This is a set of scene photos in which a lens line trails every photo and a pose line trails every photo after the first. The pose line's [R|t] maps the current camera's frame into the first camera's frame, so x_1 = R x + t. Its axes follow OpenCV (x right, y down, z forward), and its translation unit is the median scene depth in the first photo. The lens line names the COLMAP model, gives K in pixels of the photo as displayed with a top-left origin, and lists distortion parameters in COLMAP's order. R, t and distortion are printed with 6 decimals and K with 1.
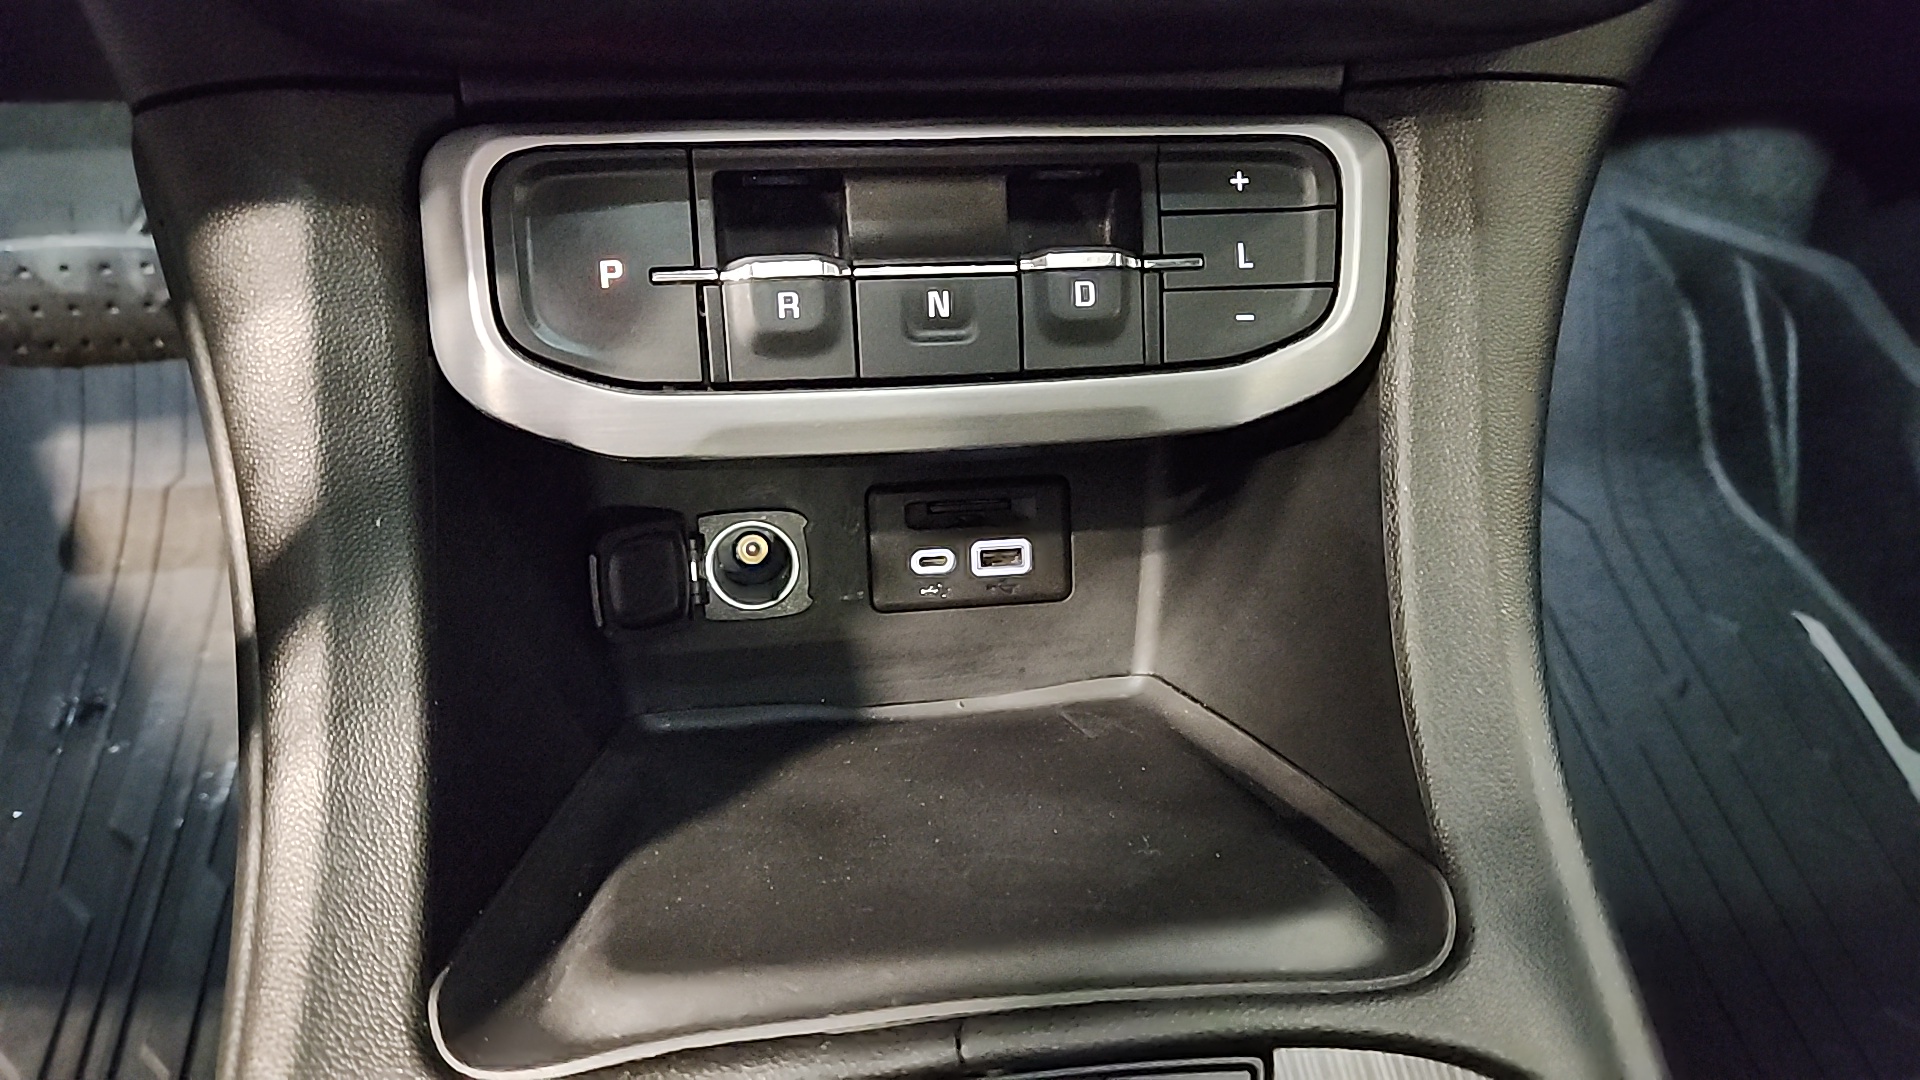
lens RADIAL K [[1324.8, 0, 936.9], [0, 1324.8, 557.2], [0, 0, 1]] dist [0.067091, -0.084947]
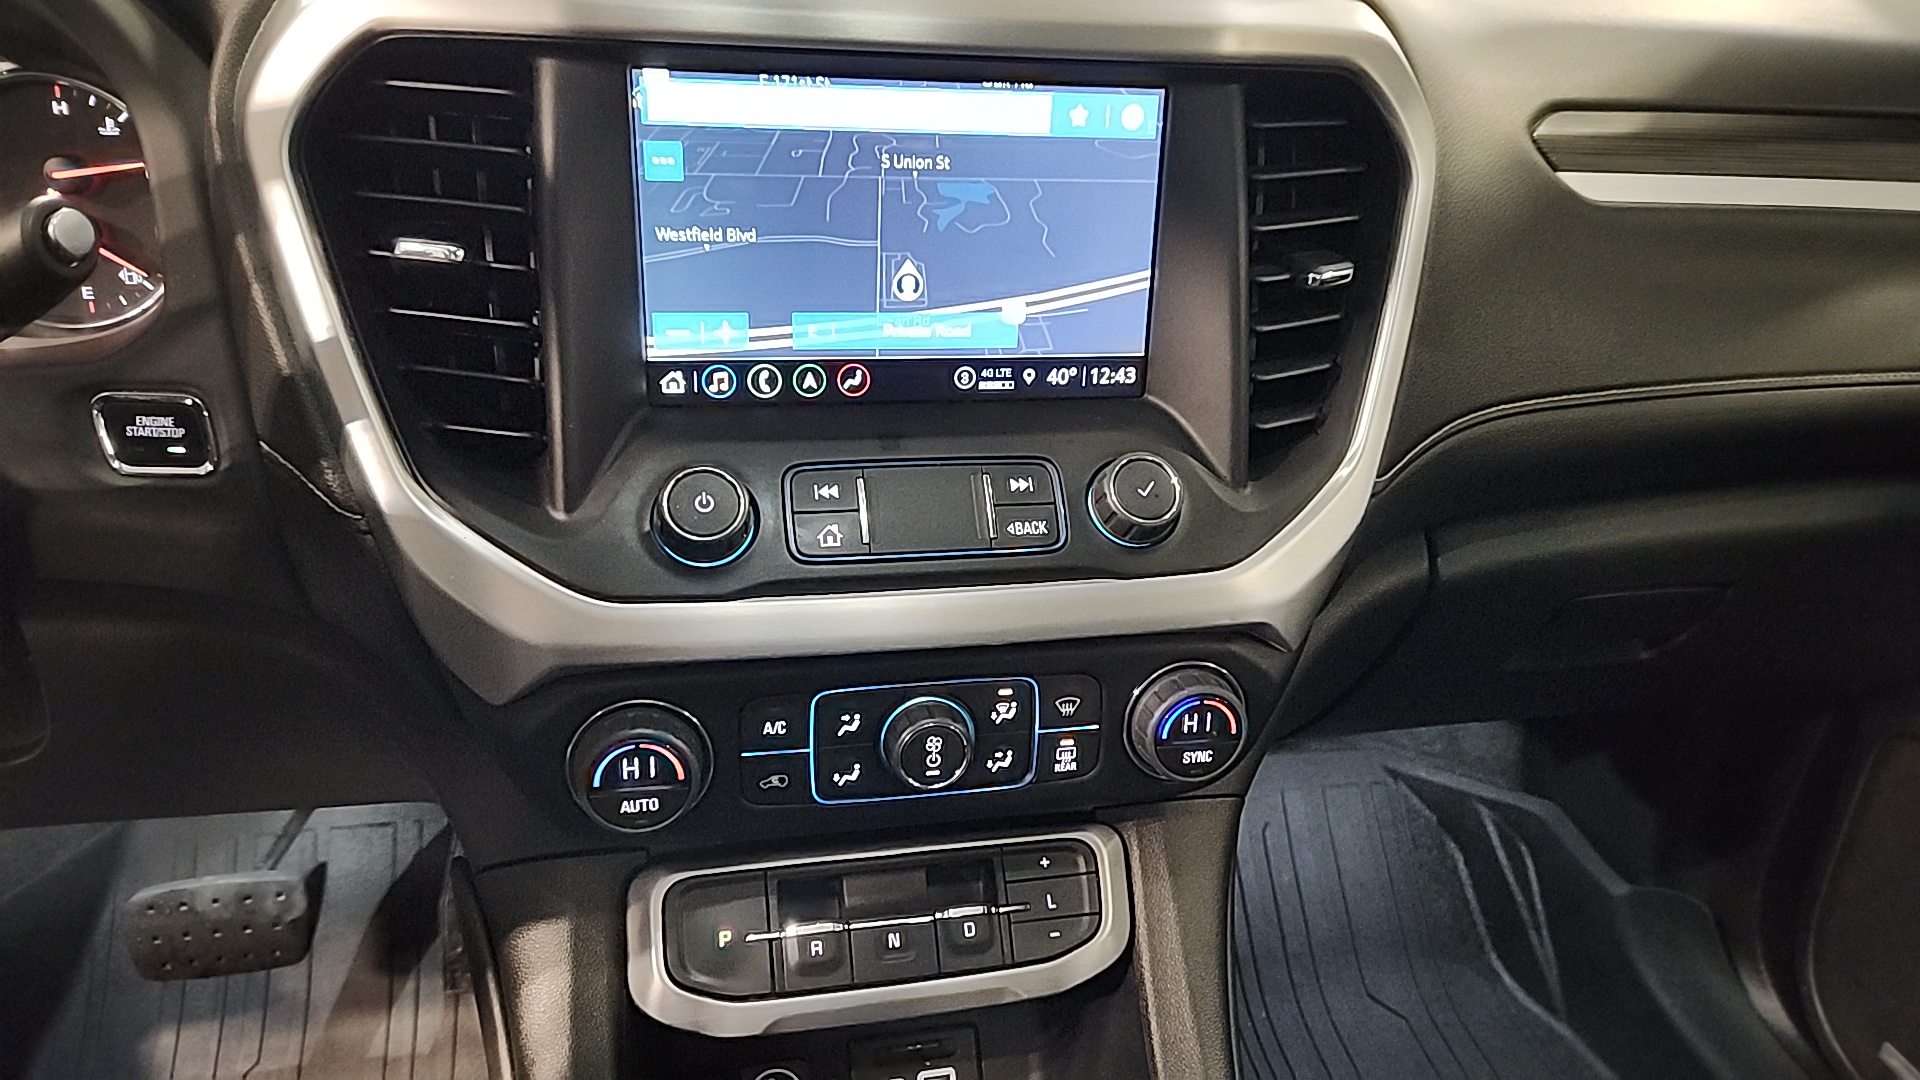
lens RADIAL K [[1323.4, 0, 962.7], [0, 1323.4, 564.4], [0, 0, 1]] dist [0.093503, -0.104703]
pose [[0.996060, -0.042468, 0.077857, -0.025758], [0.067614, 0.931732, -0.356796, -0.002453], [-0.057389, 0.360655, 0.930932, -0.960872]]
